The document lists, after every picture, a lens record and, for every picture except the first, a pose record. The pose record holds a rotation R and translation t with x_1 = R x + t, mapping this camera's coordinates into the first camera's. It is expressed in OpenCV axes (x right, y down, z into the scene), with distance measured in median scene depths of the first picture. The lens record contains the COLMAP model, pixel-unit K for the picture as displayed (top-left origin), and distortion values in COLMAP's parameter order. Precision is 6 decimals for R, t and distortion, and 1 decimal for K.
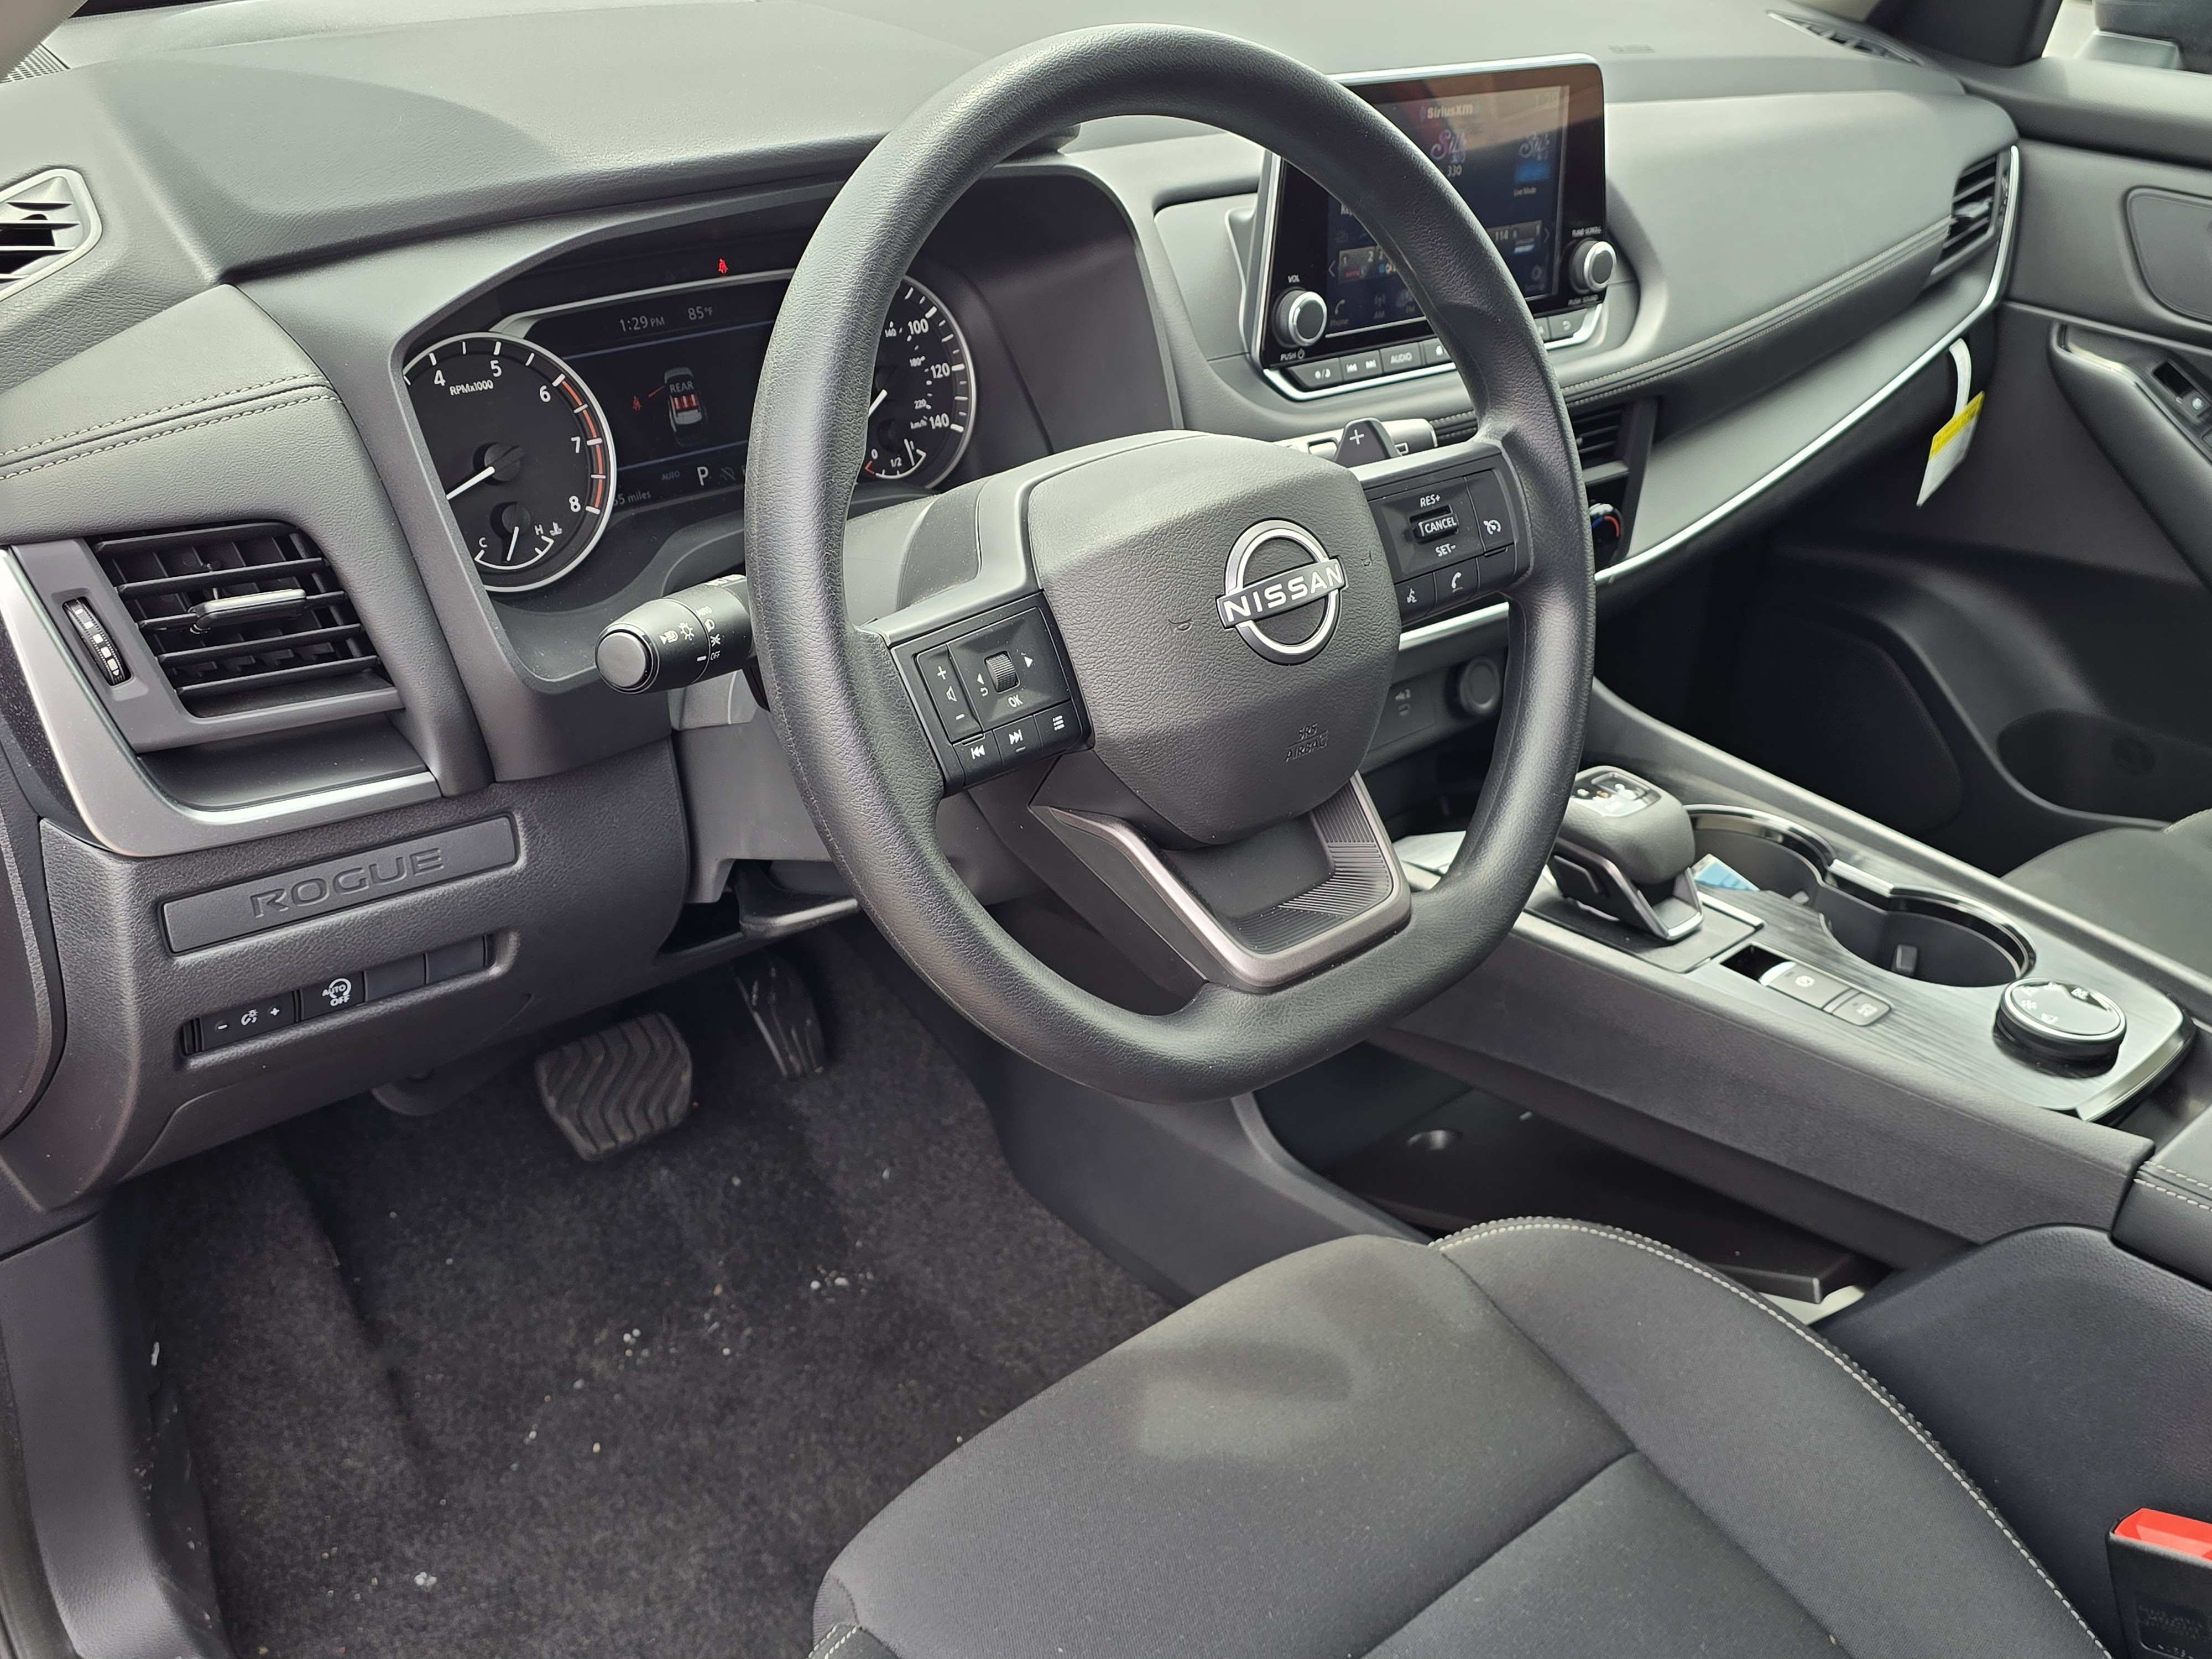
lens RADIAL K [[2181.5, 0, 1121.0], [0, 2181.5, 835.3], [0, 0, 1]] dist [0.131283, -0.294727]
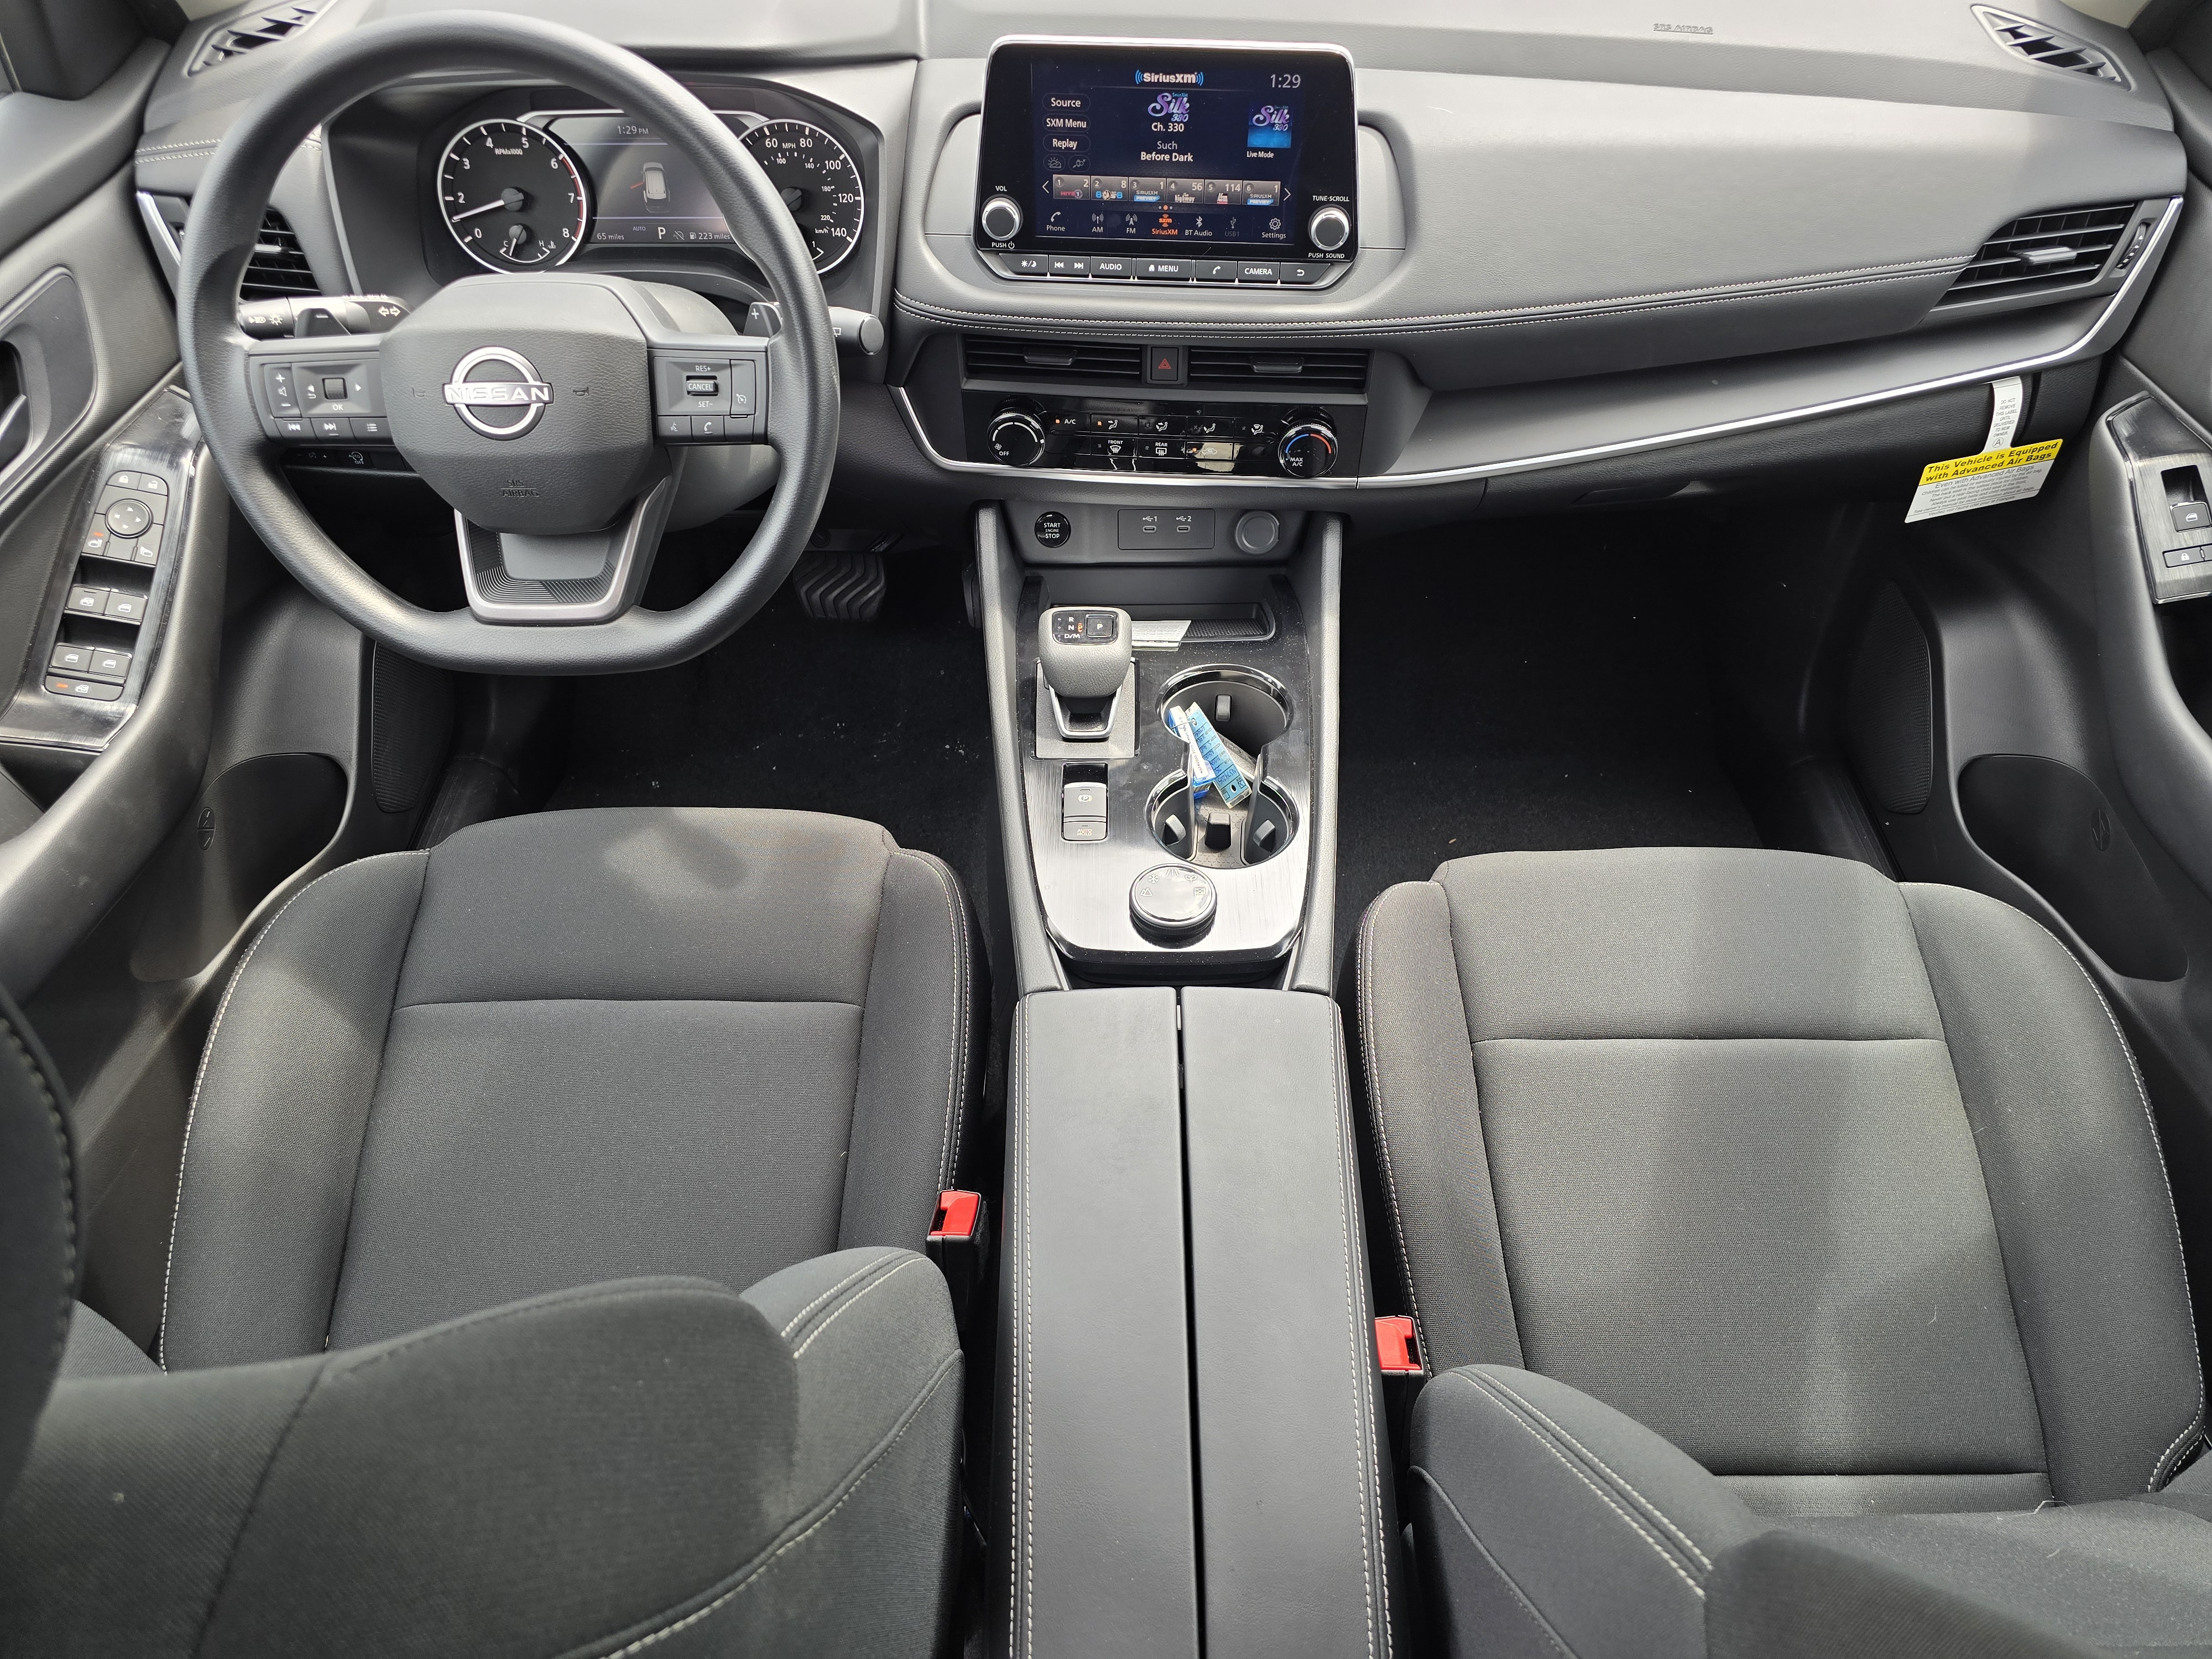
lens RADIAL K [[1478.2, 0, 1118.8], [0, 1478.2, 834.5], [0, 0, 1]] dist [0.048356, -0.045050]
pose [[0.722620, 0.449749, -0.524925, 0.846910], [-0.290634, 0.886686, 0.359610, -0.263158], [0.627178, -0.107300, 0.771449, 0.292227]]
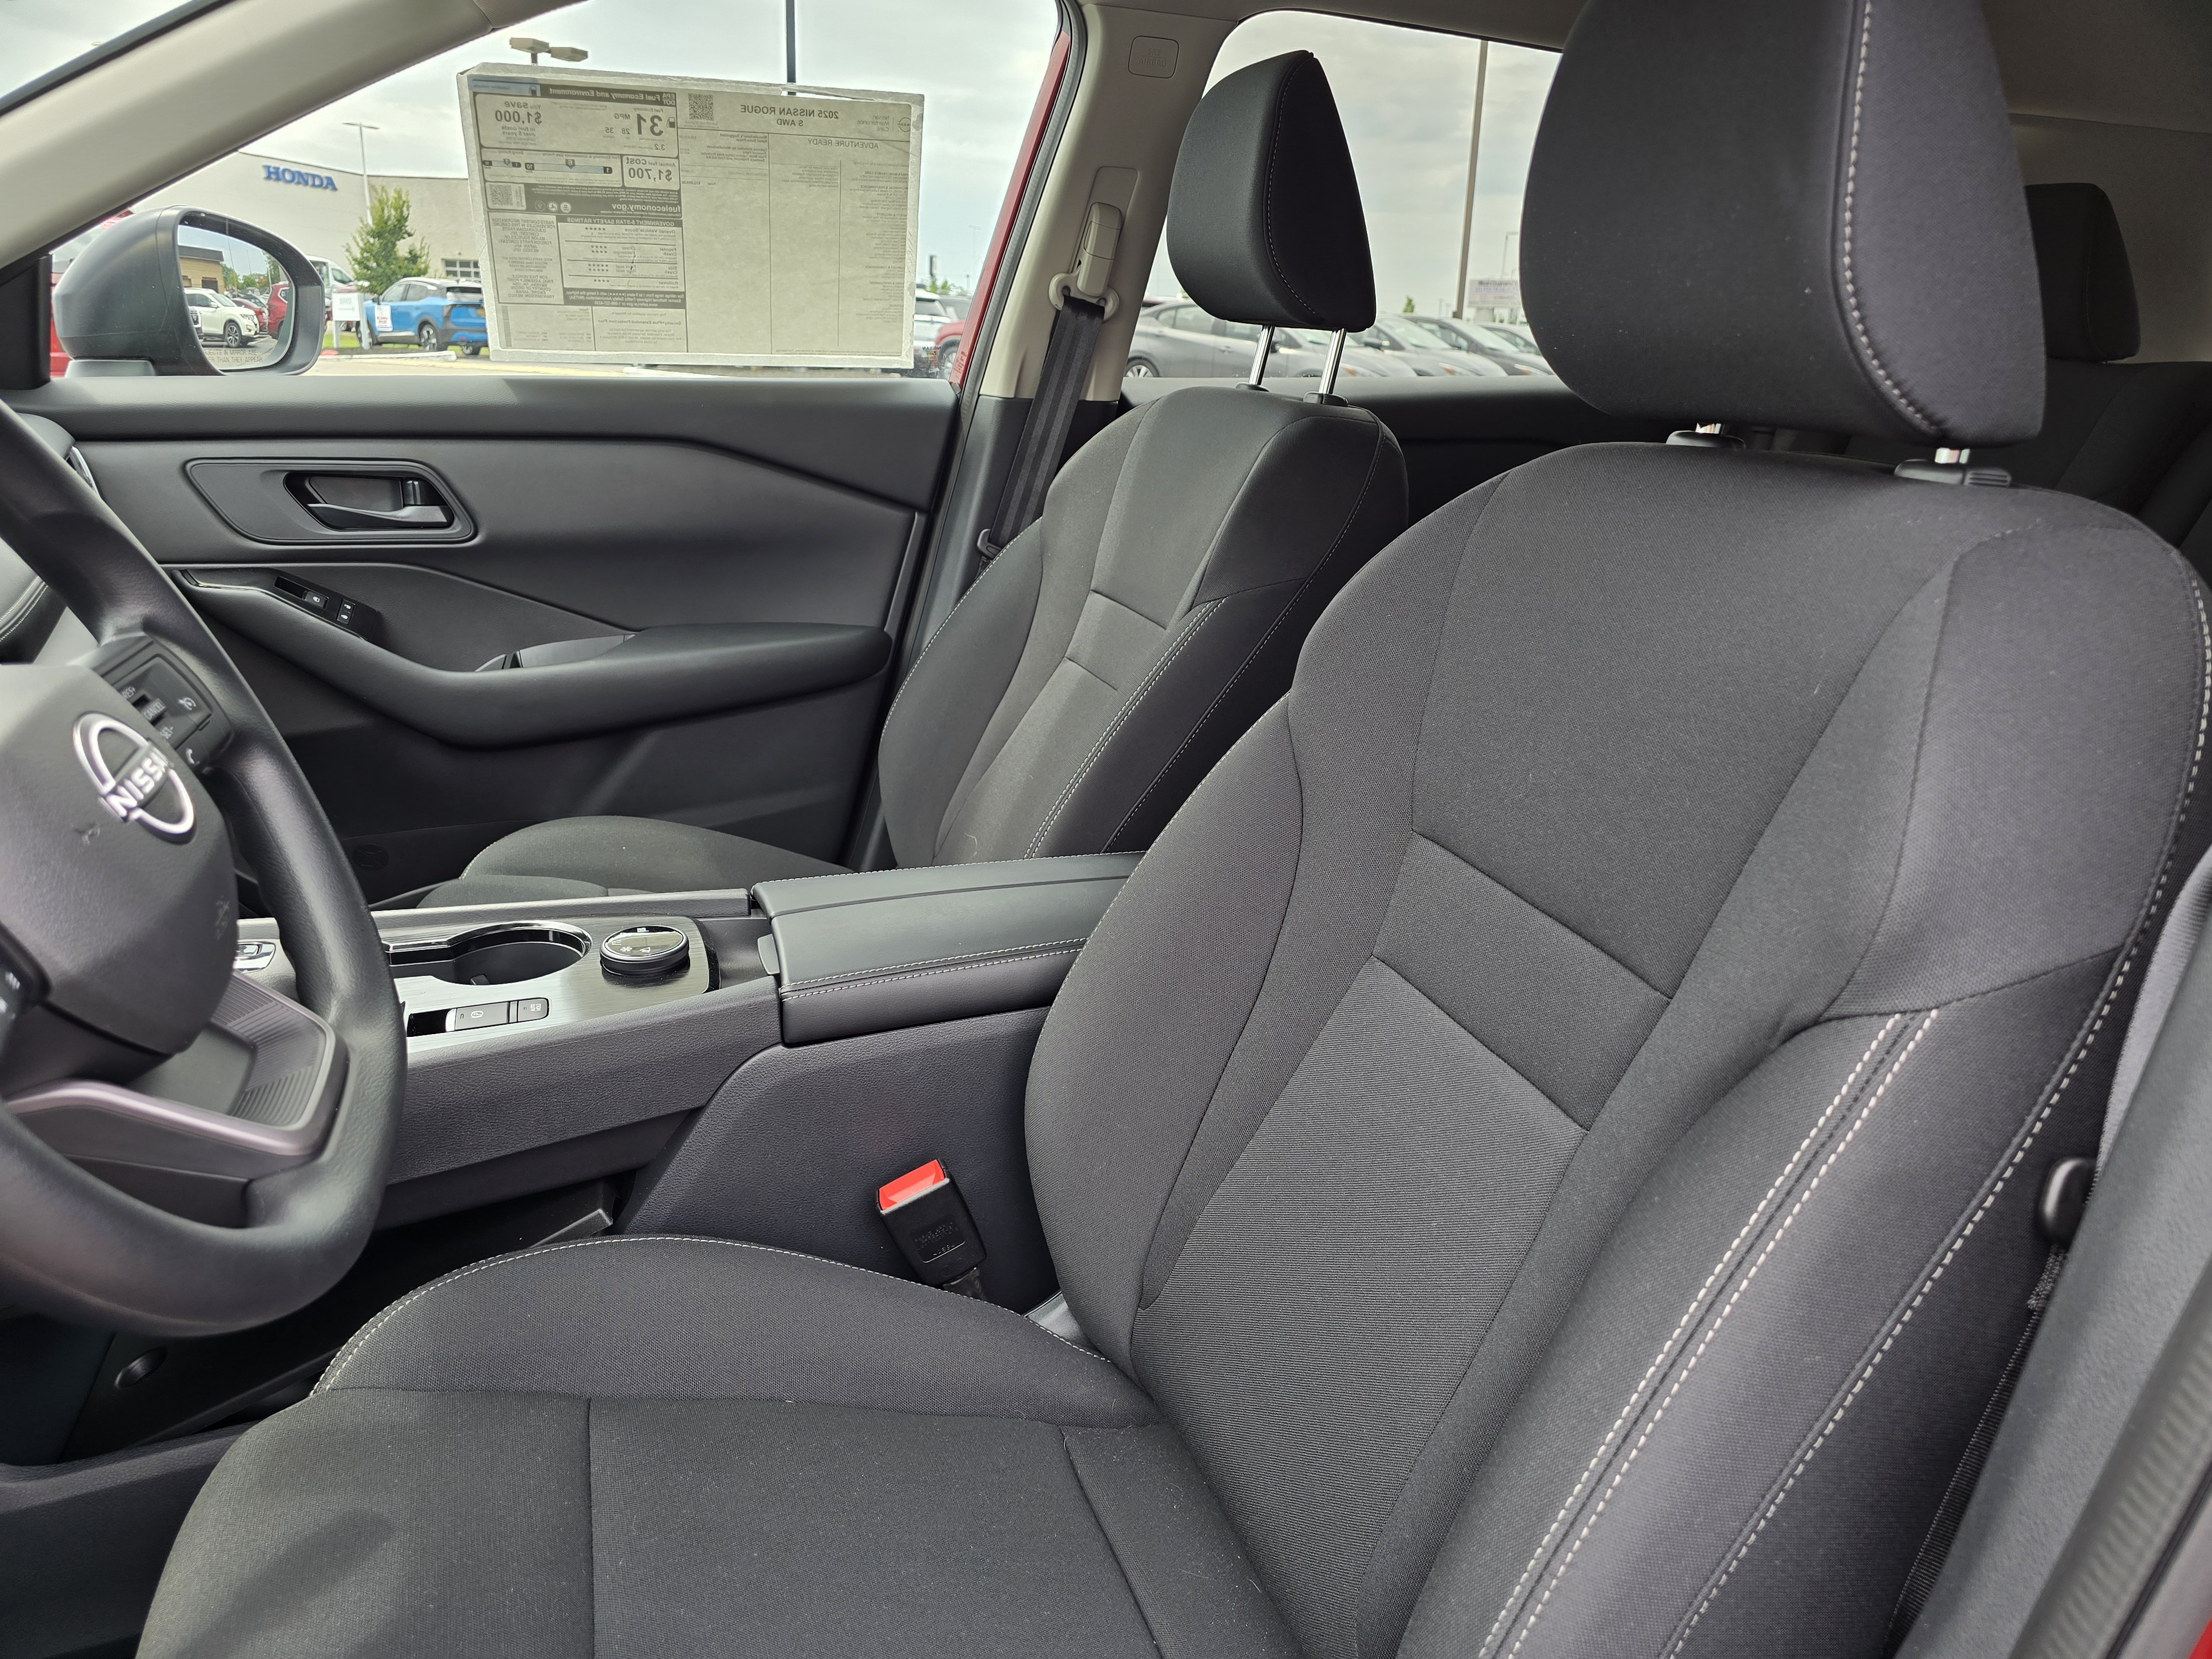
lens RADIAL K [[1506.1, 0, 1106.0], [0, 1506.1, 829.5], [0, 0, 1]] dist [0.039892, -0.052919]
pose [[0.419243, -0.344476, 0.839983, -0.235403], [0.420677, 0.893609, 0.156504, -0.012753], [-0.804529, 0.287749, 0.519552, 0.239570]]
